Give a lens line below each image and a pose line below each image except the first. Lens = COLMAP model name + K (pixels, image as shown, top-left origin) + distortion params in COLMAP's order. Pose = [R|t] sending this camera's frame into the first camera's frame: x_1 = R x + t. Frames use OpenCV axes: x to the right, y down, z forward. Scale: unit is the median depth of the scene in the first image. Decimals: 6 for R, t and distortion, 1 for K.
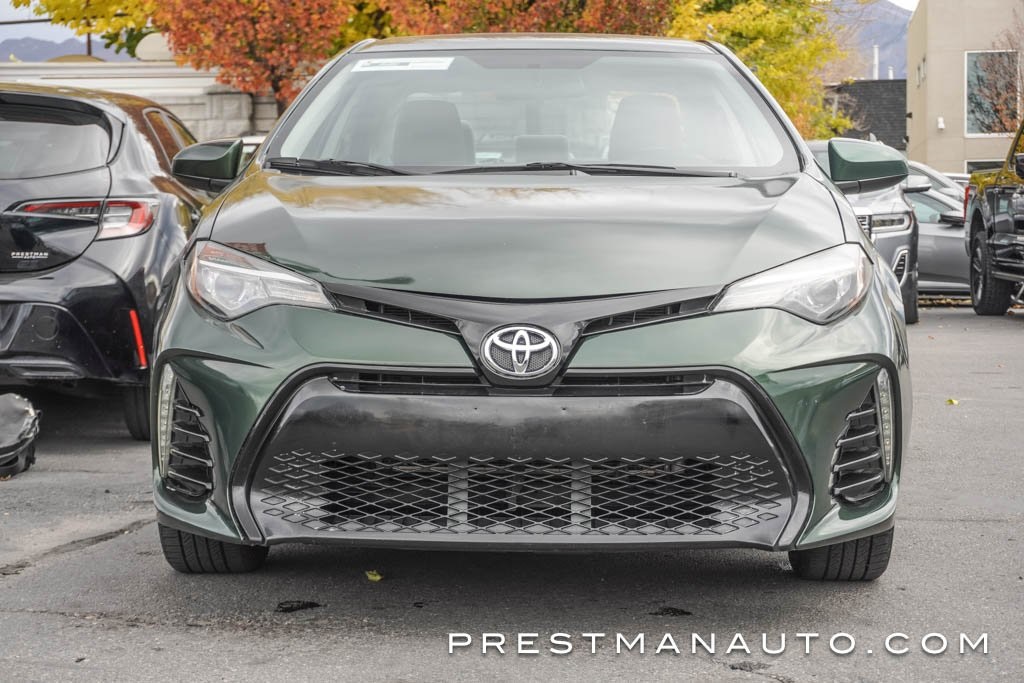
lens RADIAL K [[2199.6, 0, 512.0], [0, 2199.6, 341.5], [0, 0, 1]] dist [-0.000962, 0.246616]
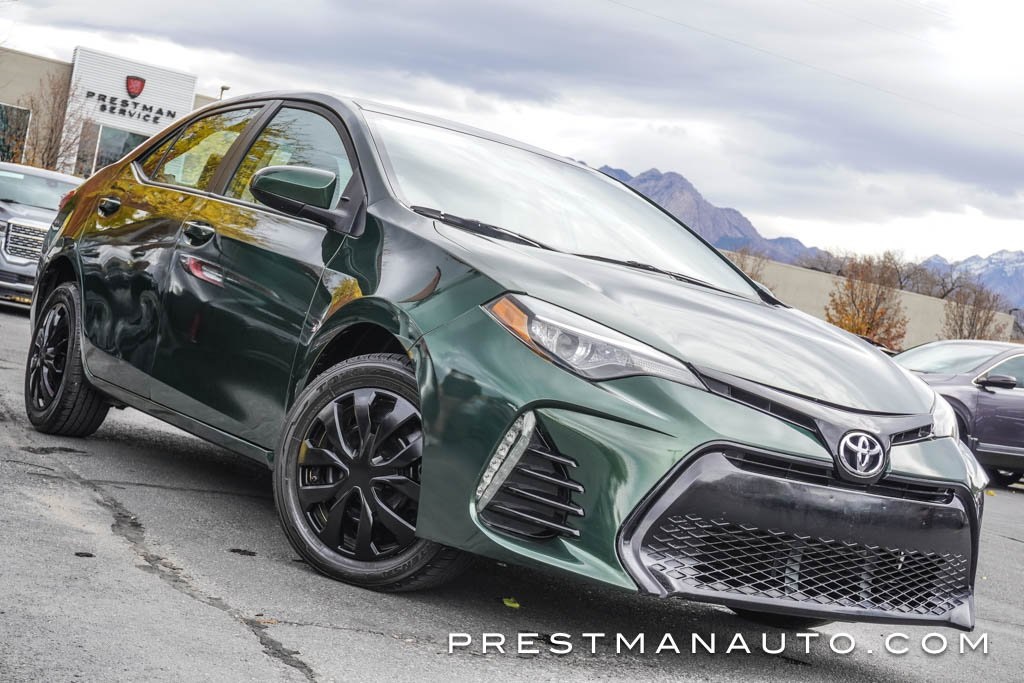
lens RADIAL K [[1664.4, 0, 512.0], [0, 1664.4, 341.5], [0, 0, 1]] dist [-0.045979, -0.067138]
pose [[0.825818, 0.159956, 0.540776, -0.641988], [-0.161065, 0.985887, -0.045653, 0.015879], [-0.540447, -0.049399, 0.839927, 0.344669]]
